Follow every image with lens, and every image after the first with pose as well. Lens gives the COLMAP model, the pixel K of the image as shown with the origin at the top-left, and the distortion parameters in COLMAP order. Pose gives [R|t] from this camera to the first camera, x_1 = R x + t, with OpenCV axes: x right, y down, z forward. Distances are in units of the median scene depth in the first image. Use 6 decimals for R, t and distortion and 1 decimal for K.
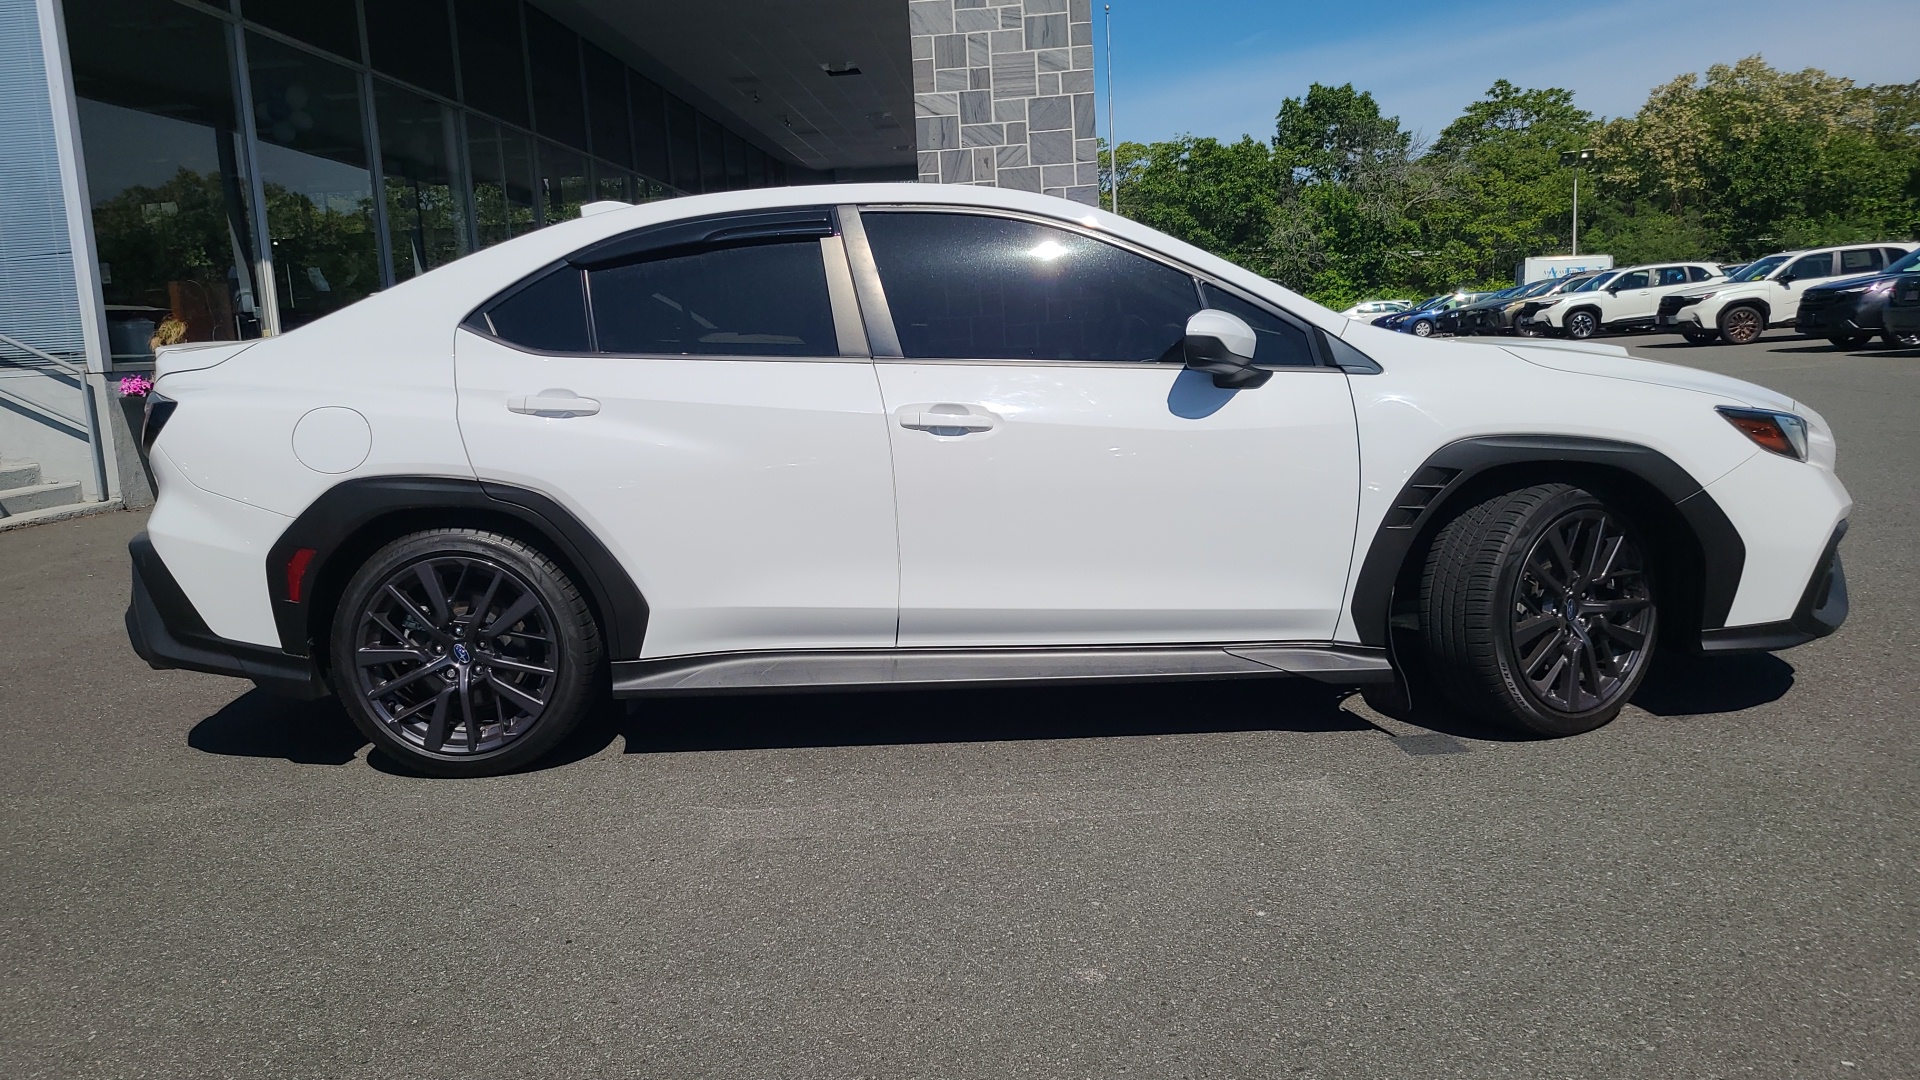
lens RADIAL K [[1424.6, 0, 944.3], [0, 1424.6, 532.6], [0, 0, 1]] dist [0.051784, -0.042214]
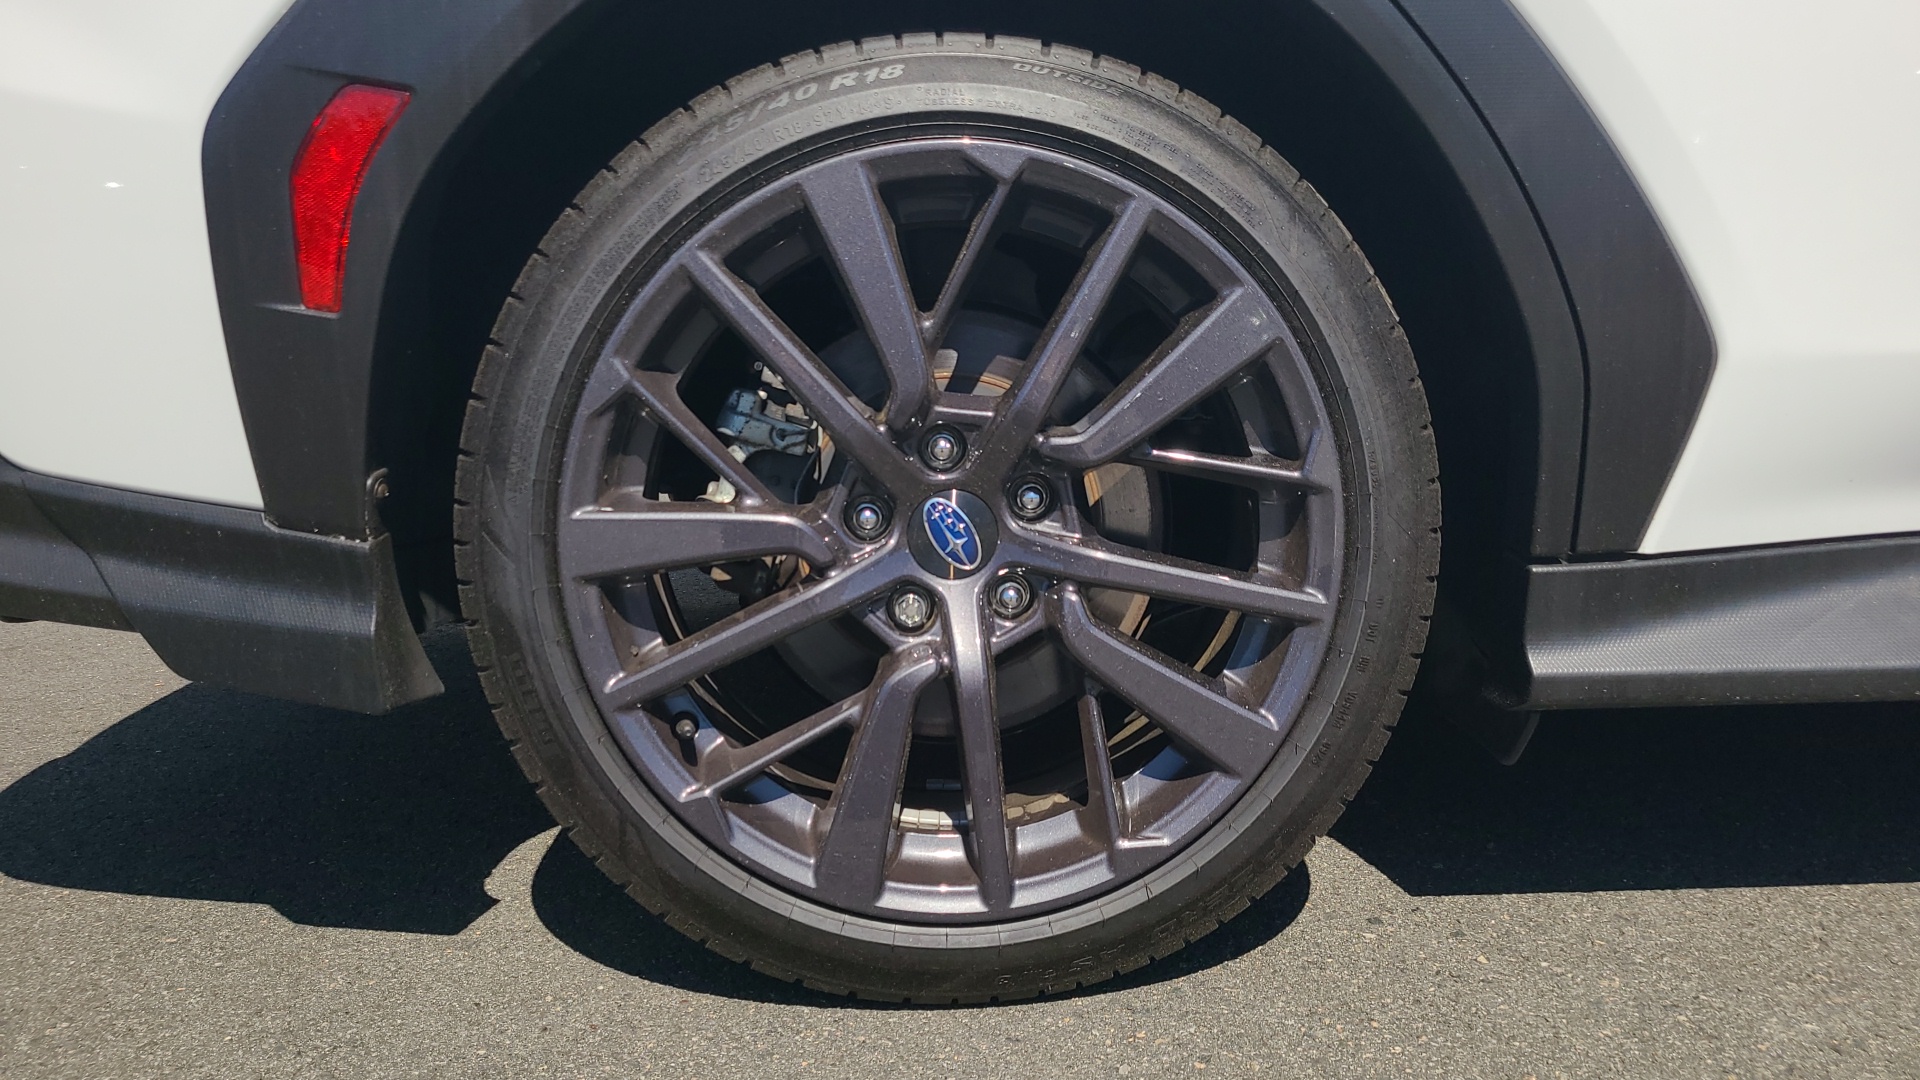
lens RADIAL K [[1424.6, 0, 944.3], [0, 1424.6, 532.6], [0, 0, 1]] dist [0.051784, -0.042214]
pose [[0.999456, 0.001644, 0.032935, -0.347918], [-0.001192, 0.999905, -0.013723, 0.087703], [-0.032955, 0.013677, 0.999363, 0.739987]]
